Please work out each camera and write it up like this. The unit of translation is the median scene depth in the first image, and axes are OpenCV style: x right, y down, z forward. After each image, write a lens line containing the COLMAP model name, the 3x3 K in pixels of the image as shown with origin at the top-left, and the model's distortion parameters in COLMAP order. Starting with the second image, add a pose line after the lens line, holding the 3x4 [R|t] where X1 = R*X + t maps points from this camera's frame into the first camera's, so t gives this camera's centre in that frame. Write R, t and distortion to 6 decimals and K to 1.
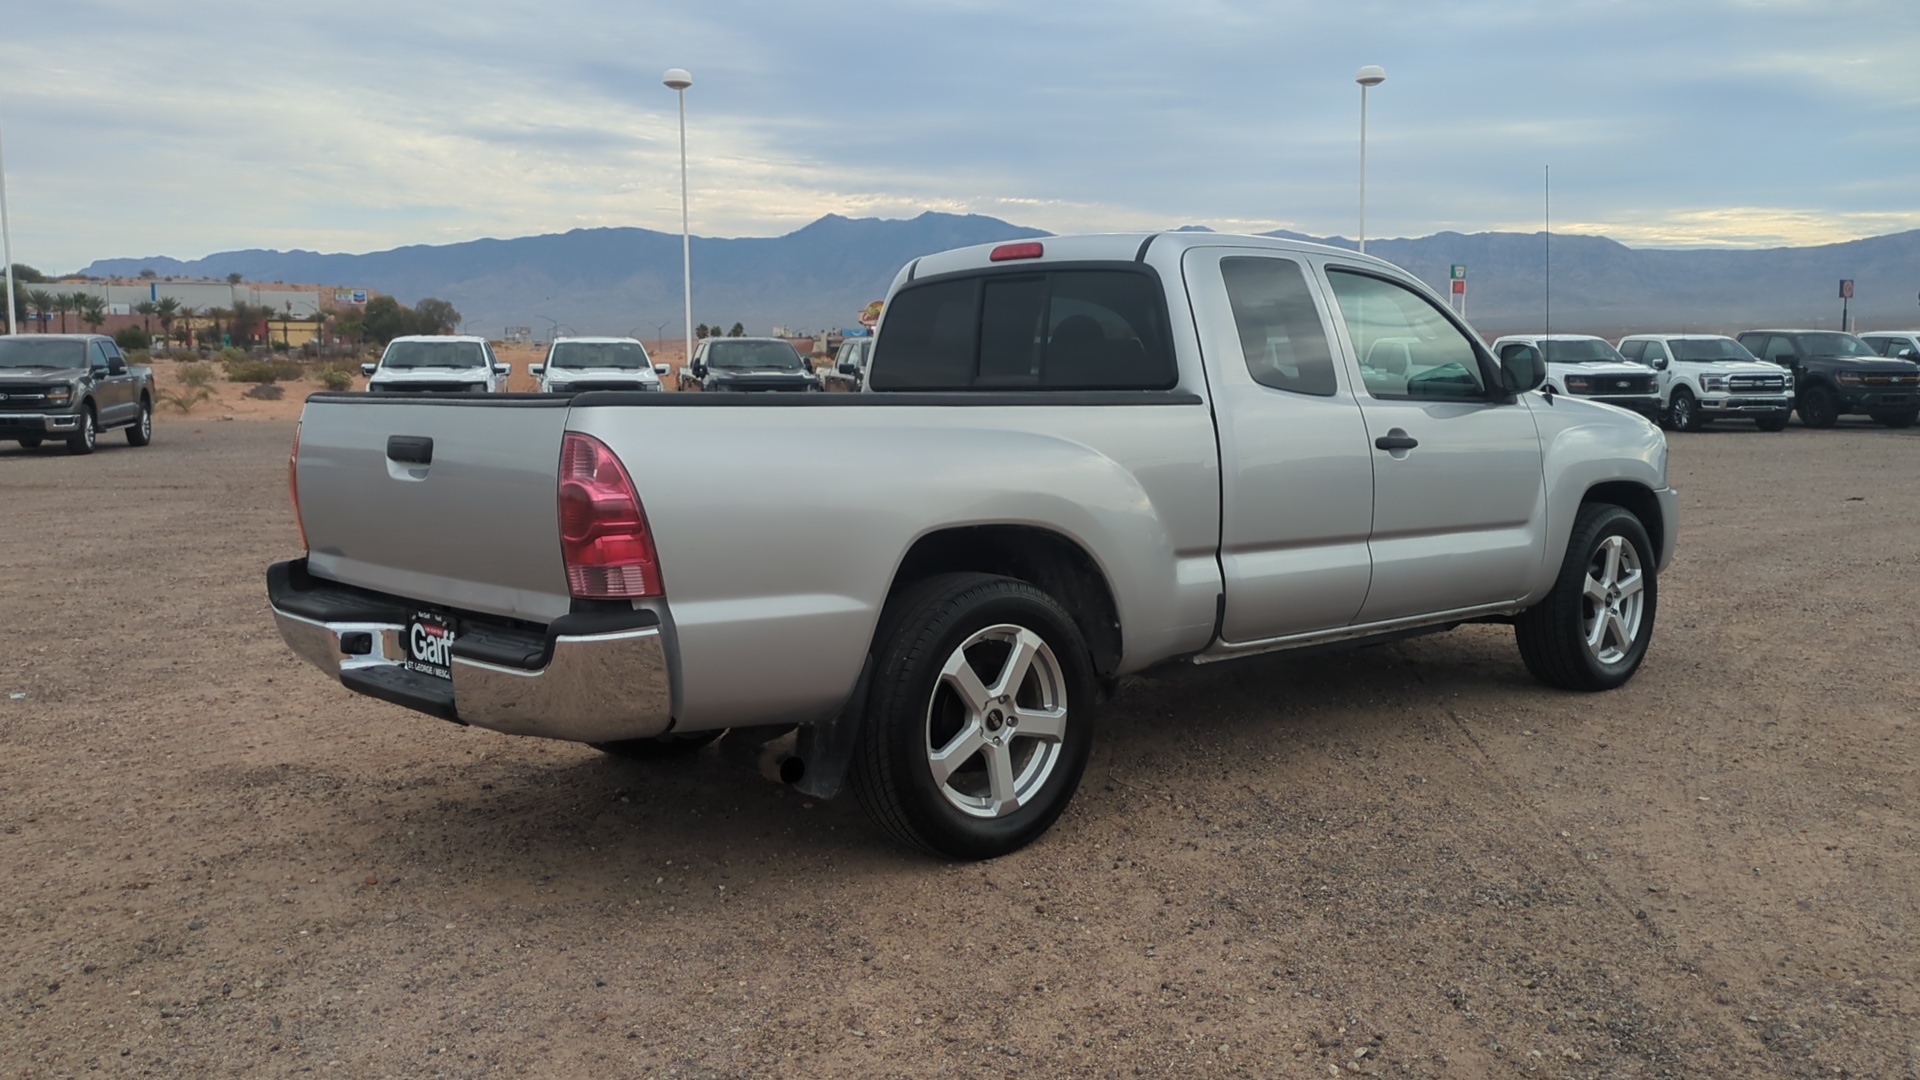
lens RADIAL K [[1654.4, 0, 987.4], [0, 1654.4, 562.2], [0, 0, 1]] dist [0.064478, -0.081747]
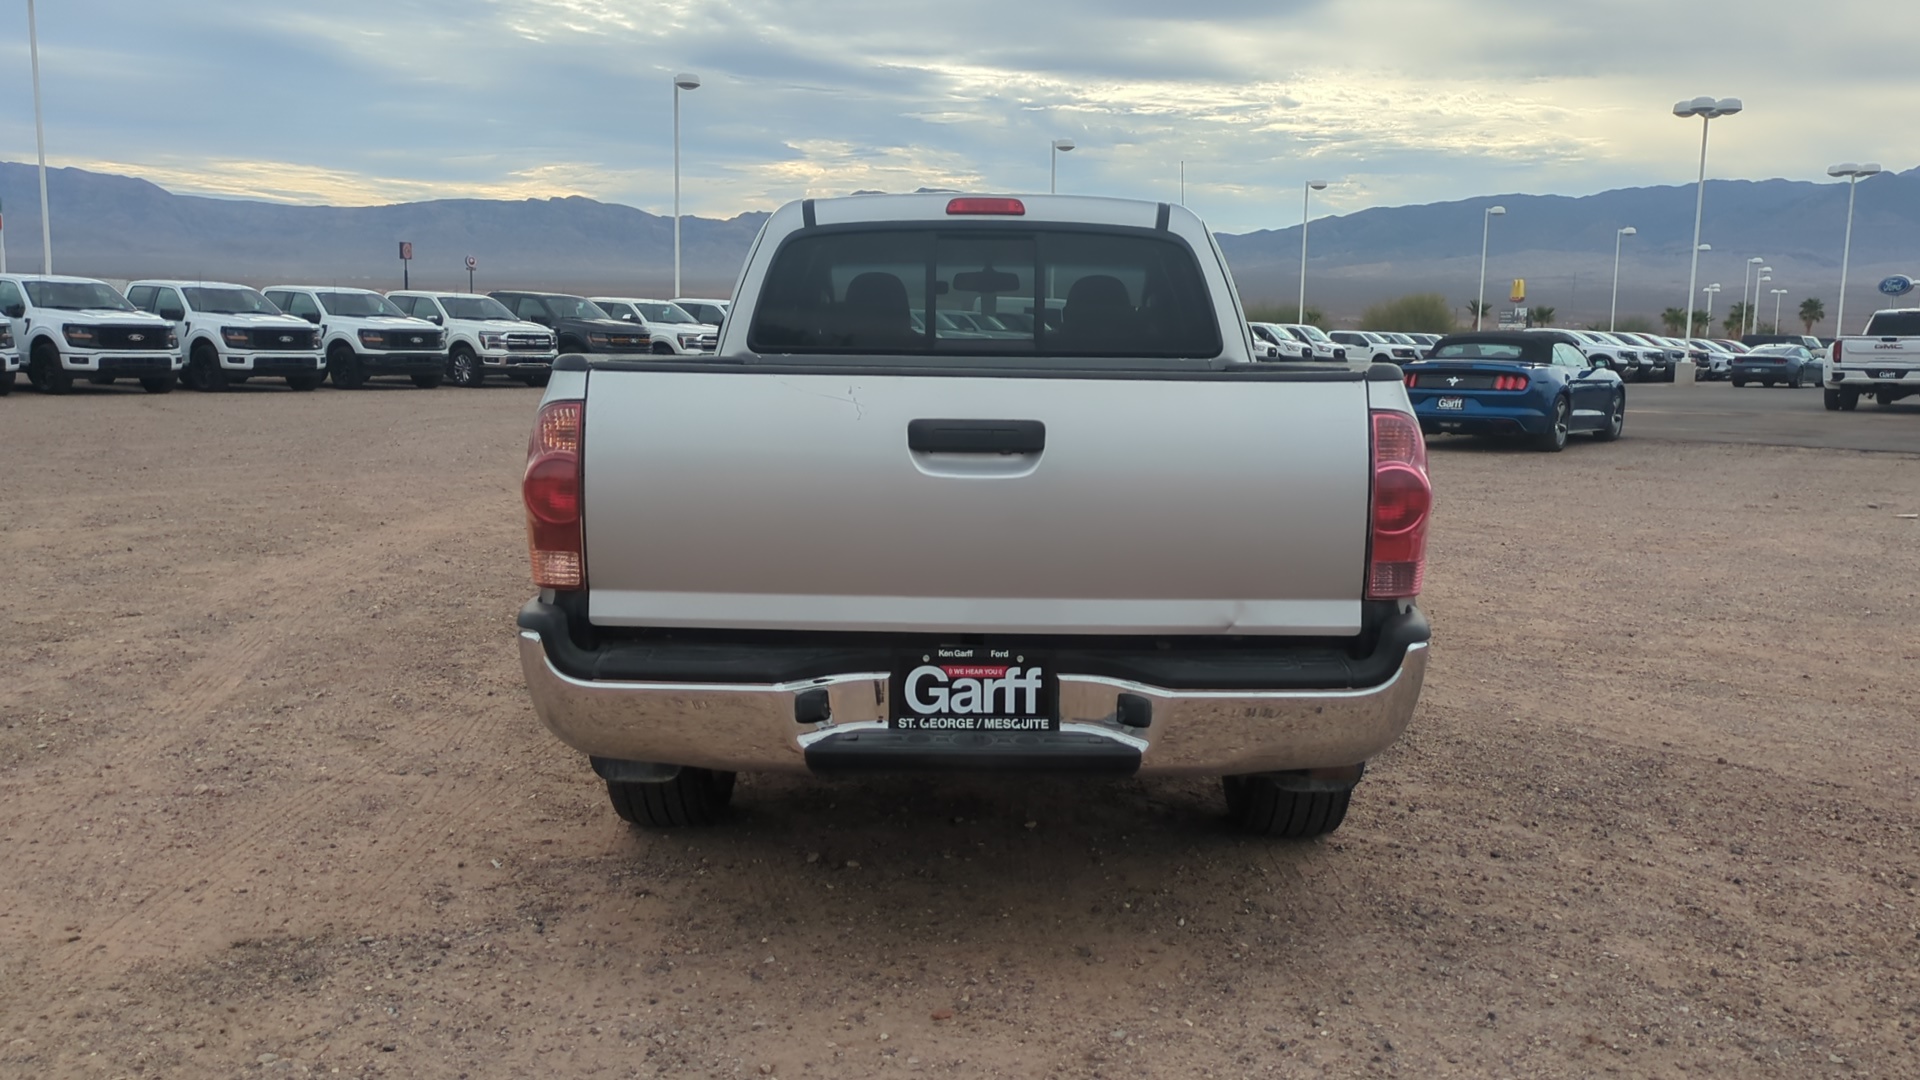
lens RADIAL K [[1654.4, 0, 945.5], [0, 1654.4, 556.6], [0, 0, 1]] dist [0.064478, -0.081747]
pose [[0.679085, -0.078762, 0.729822, -0.145771], [0.060423, 0.996851, 0.051357, -0.008388], [-0.731568, 0.009222, 0.681706, 0.080244]]
